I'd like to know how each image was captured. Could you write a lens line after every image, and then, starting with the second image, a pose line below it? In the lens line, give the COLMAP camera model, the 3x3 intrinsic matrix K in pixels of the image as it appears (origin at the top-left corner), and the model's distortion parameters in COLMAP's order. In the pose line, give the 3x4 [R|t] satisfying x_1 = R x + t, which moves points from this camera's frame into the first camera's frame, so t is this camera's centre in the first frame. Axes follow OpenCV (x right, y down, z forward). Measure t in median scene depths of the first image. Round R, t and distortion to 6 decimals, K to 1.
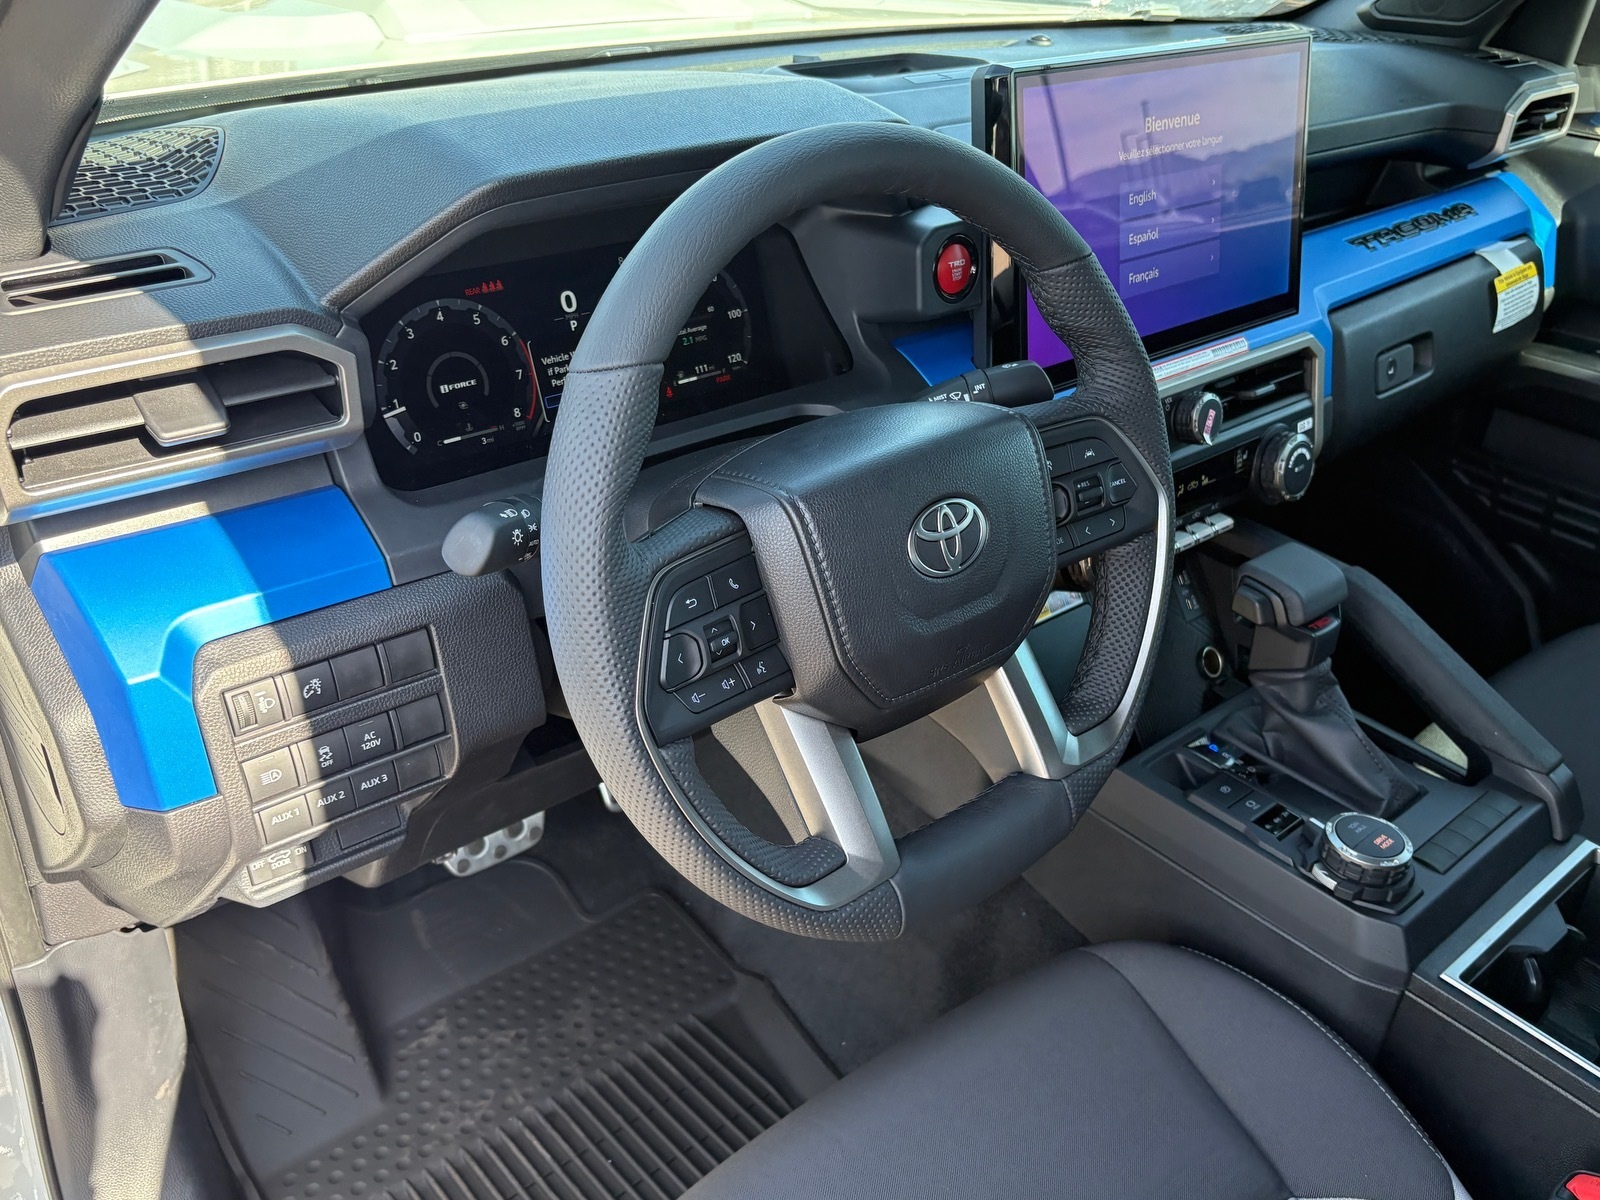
lens RADIAL K [[1374.7, 0, 799.8], [0, 1374.7, 616.7], [0, 0, 1]] dist [0.040658, -0.023765]
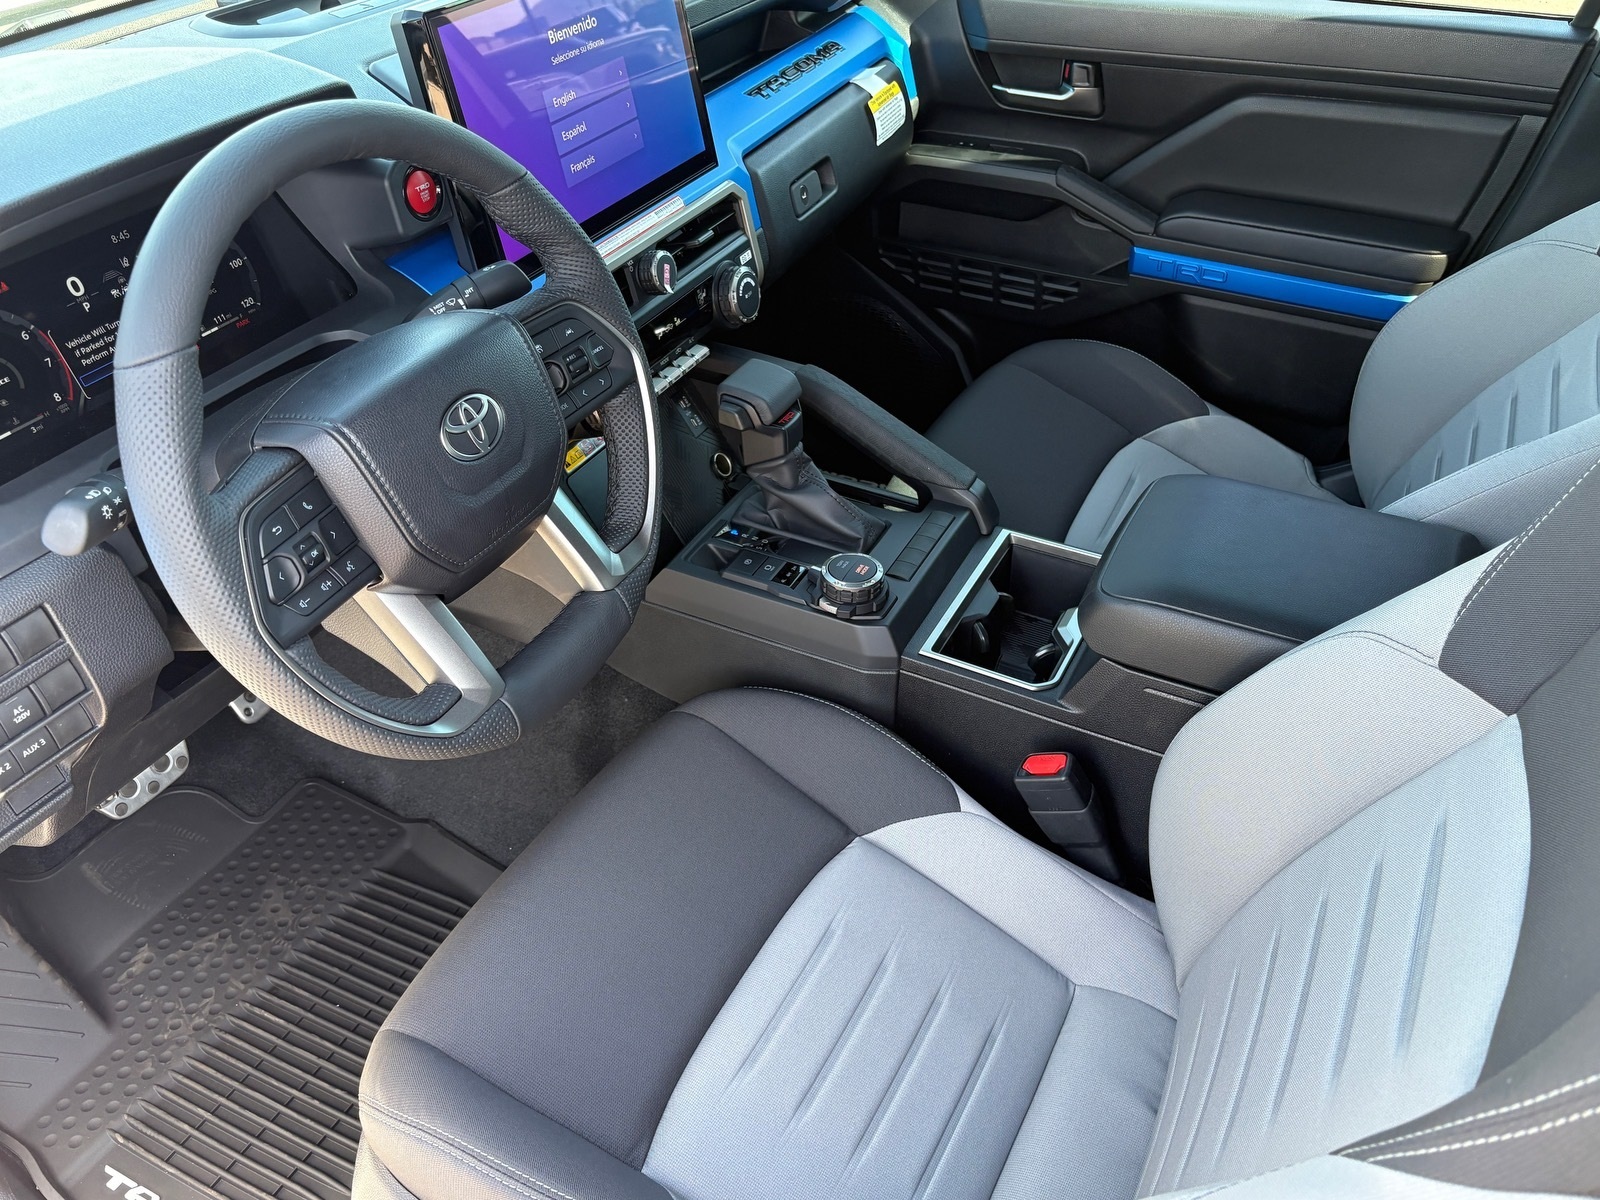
lens RADIAL K [[1296.6, 0, 793.5], [0, 1296.6, 604.3], [0, 0, 1]] dist [0.020259, -0.012277]
pose [[0.923678, -0.266258, 0.275545, 0.006063], [0.231333, 0.960780, 0.152927, -0.011225], [-0.305456, -0.077512, 0.949046, -0.161721]]
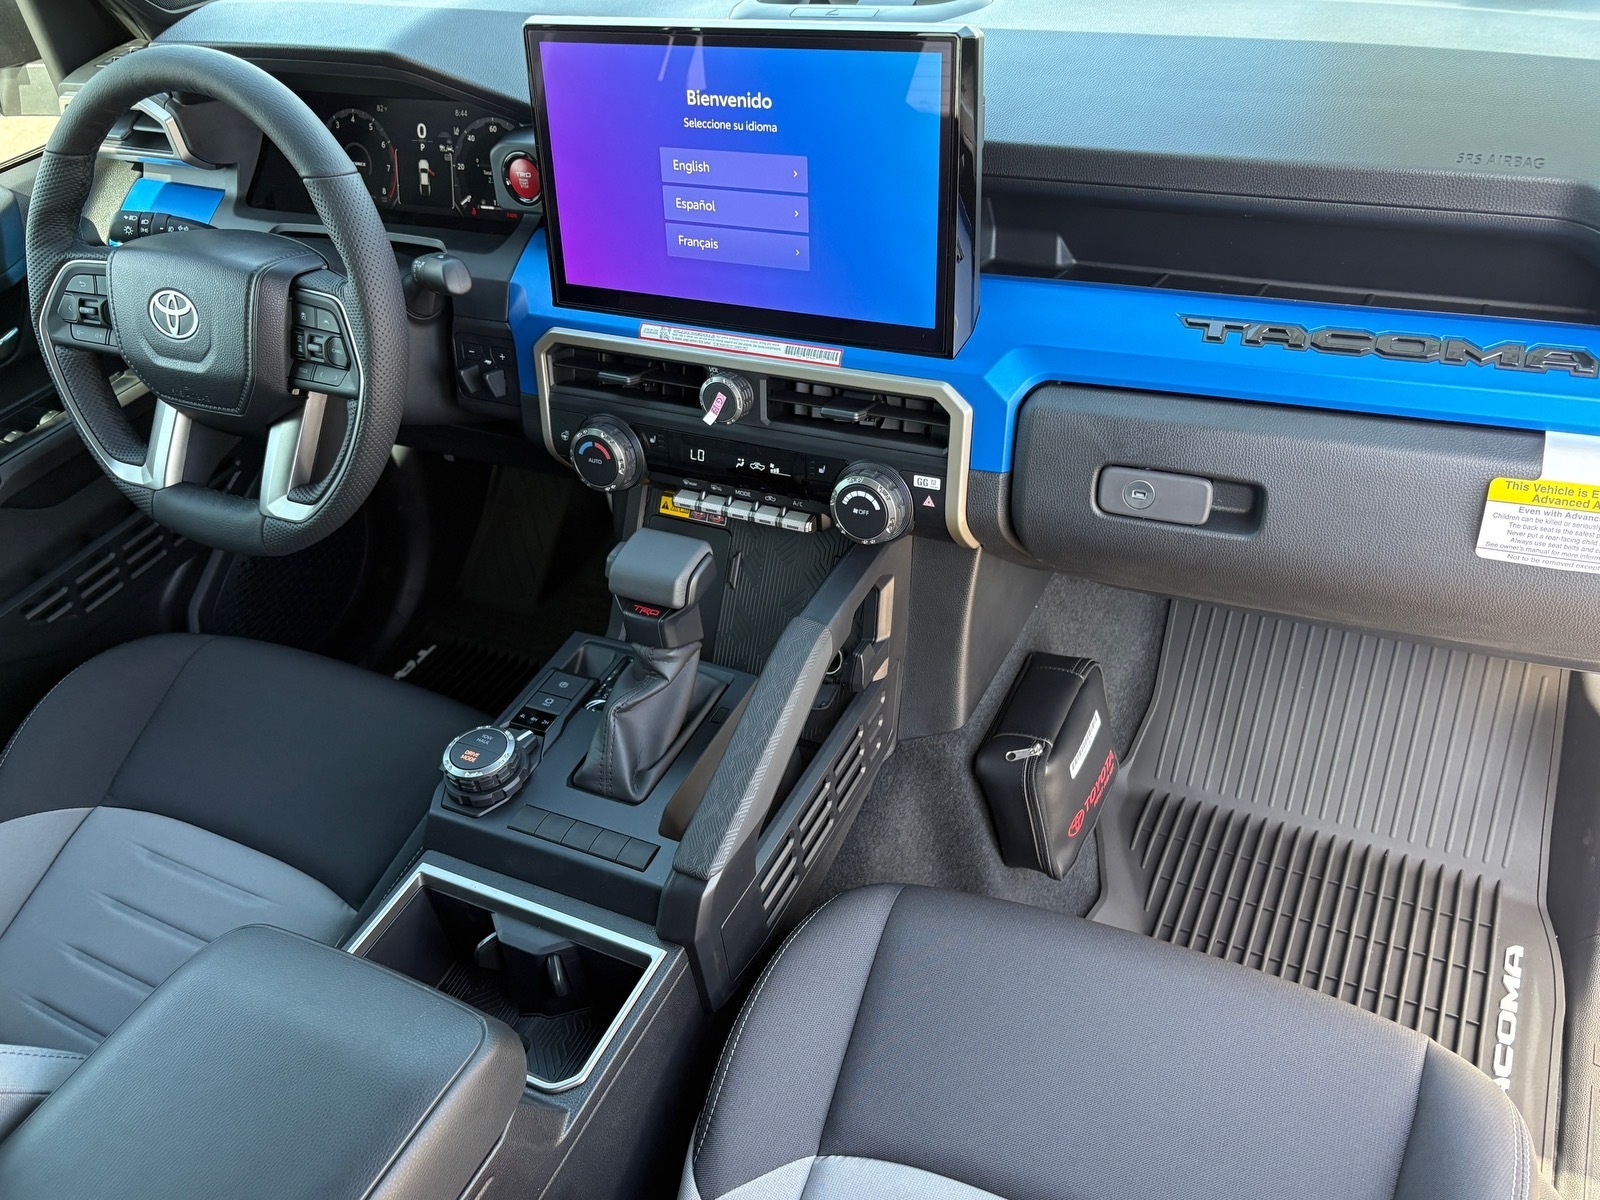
lens RADIAL K [[1296.6, 0, 788.9], [0, 1296.6, 598.9], [0, 0, 1]] dist [0.020259, -0.012277]
pose [[0.368452, 0.508138, -0.778485, 1.243294], [-0.356948, 0.850539, 0.386228, -0.445704], [0.858389, 0.135573, 0.494761, 0.645937]]
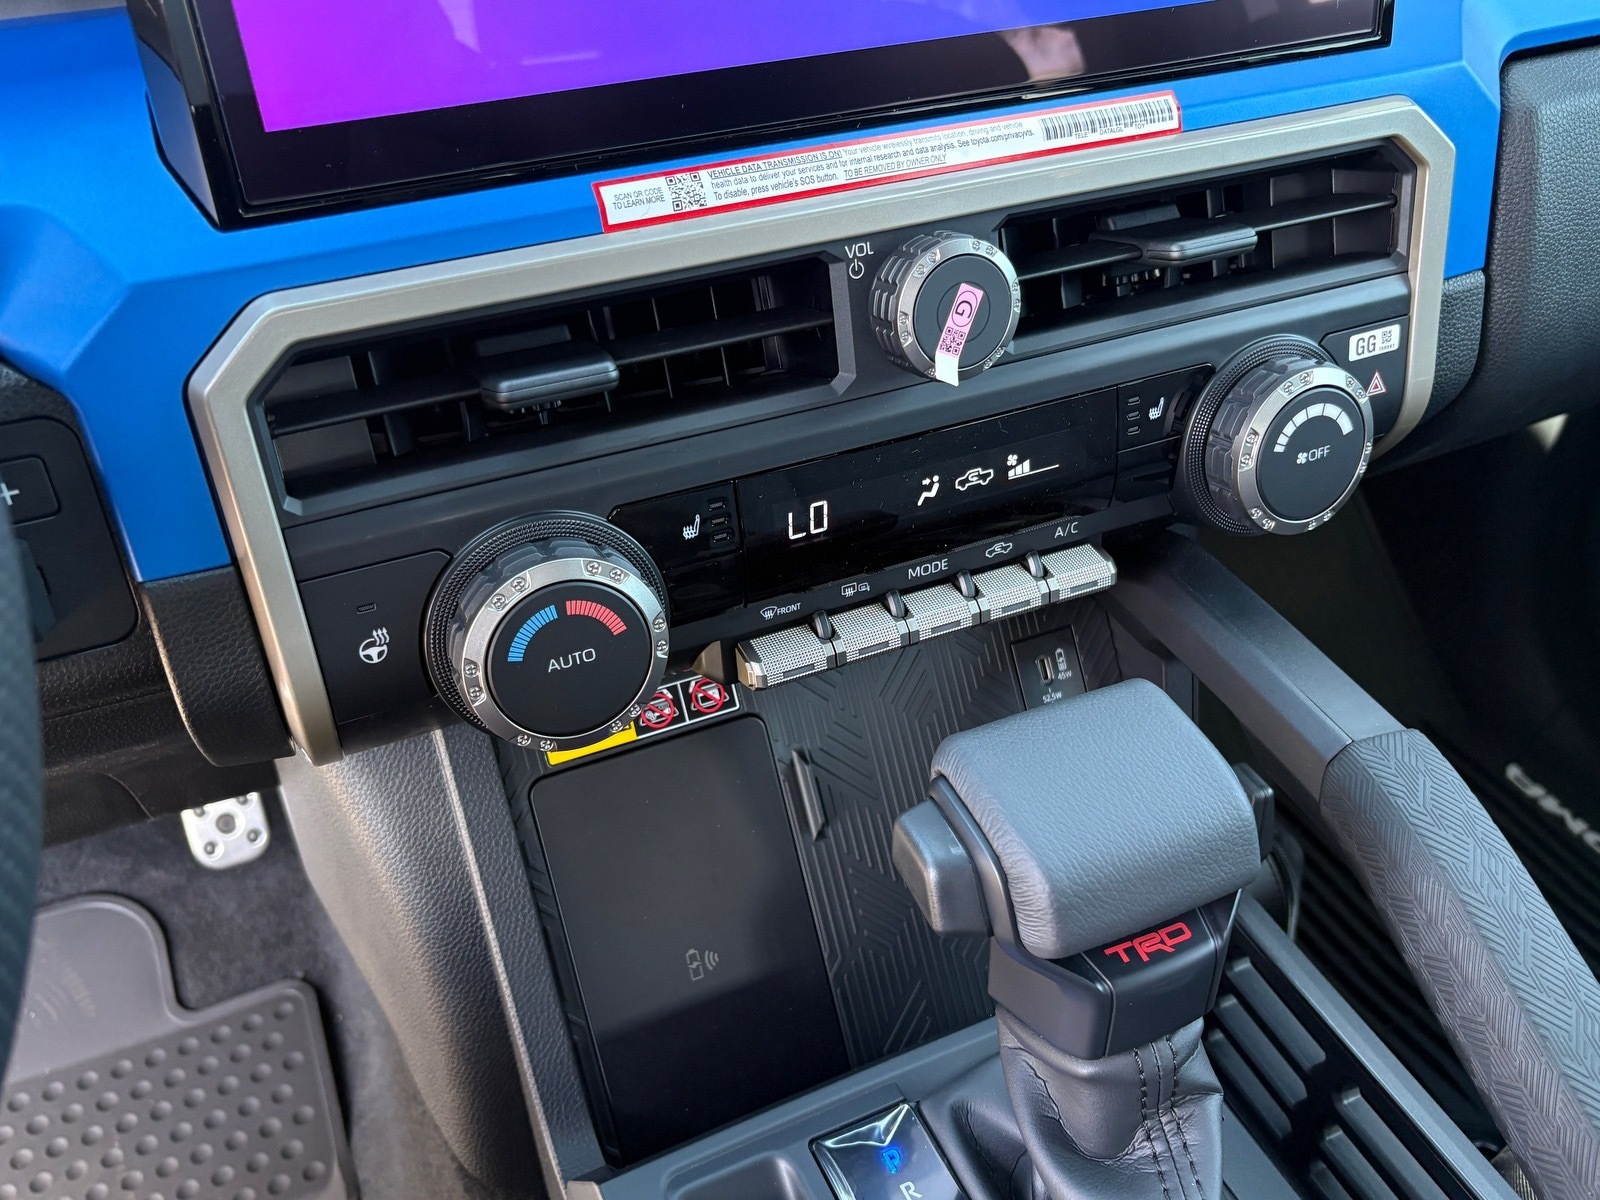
lens RADIAL K [[1374.7, 0, 794.4], [0, 1374.7, 606.3], [0, 0, 1]] dist [0.040658, -0.023765]
pose [[0.959890, 0.125624, -0.250658, 0.388522], [-0.099919, 0.988579, 0.112815, -0.113111], [0.261967, -0.083244, 0.961480, 0.695545]]
